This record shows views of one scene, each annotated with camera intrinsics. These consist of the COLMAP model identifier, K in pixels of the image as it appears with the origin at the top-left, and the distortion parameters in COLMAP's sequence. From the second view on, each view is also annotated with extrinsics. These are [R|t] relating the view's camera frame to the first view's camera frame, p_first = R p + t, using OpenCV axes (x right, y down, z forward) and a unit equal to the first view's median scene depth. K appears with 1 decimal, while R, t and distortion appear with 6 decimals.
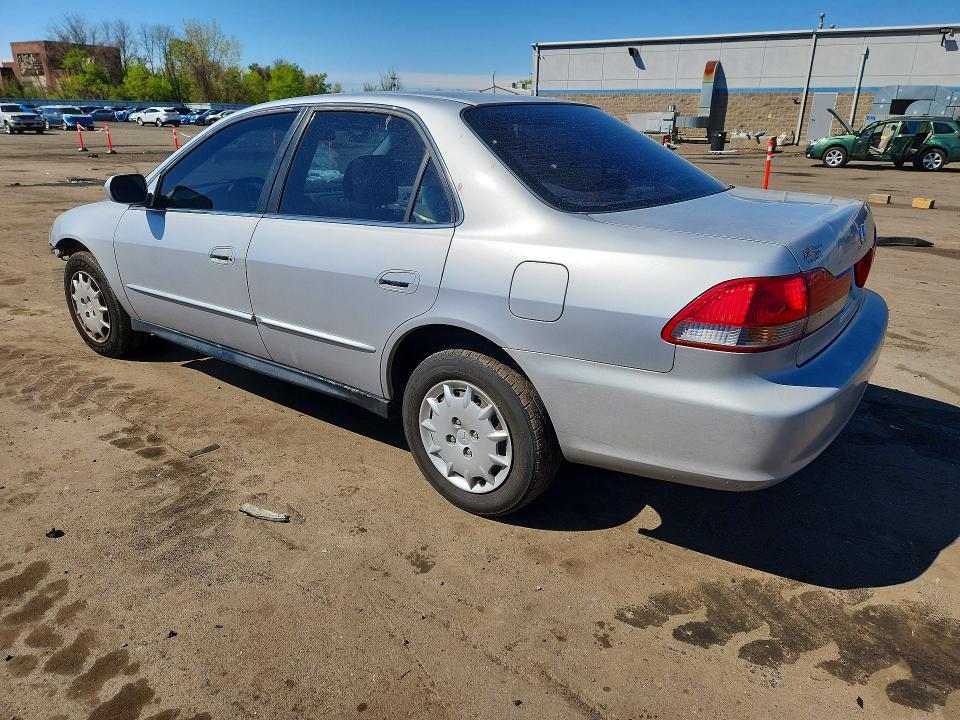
lens RADIAL K [[645.1, 0, 503.8], [0, 645.1, 346.8], [0, 0, 1]] dist [0.053182, -0.046662]
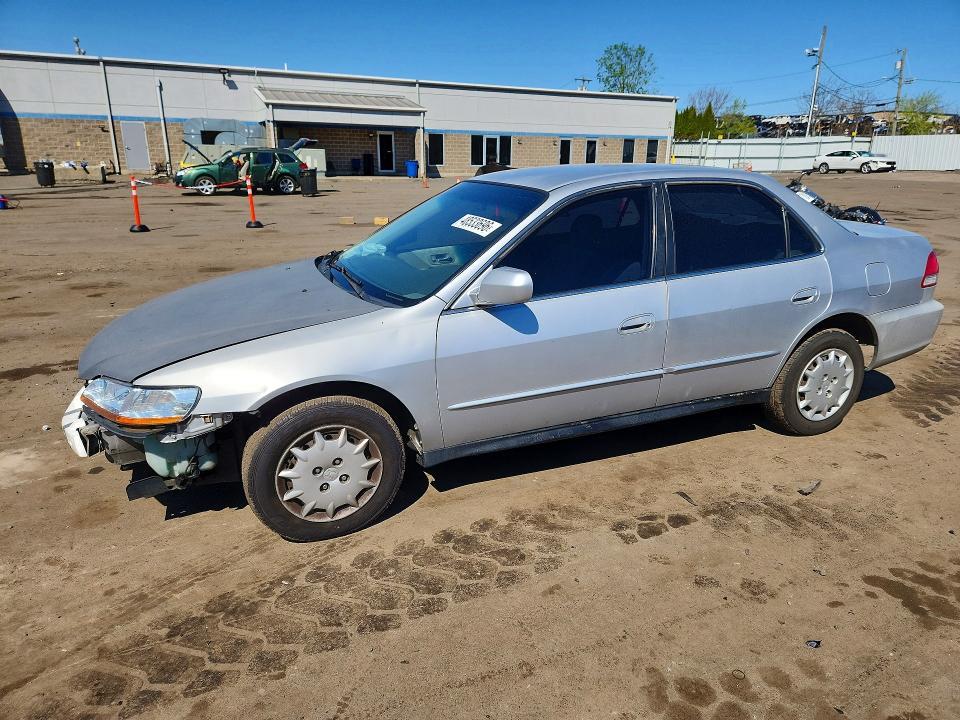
lens RADIAL K [[645.1, 0, 477.1], [0, 645.1, 359.4], [0, 0, 1]] dist [0.053182, -0.046662]
pose [[0.523438, -0.268628, 0.808611, -1.117950], [0.280667, 0.950399, 0.134048, -0.233545], [-0.804511, 0.156784, 0.572870, 0.479712]]
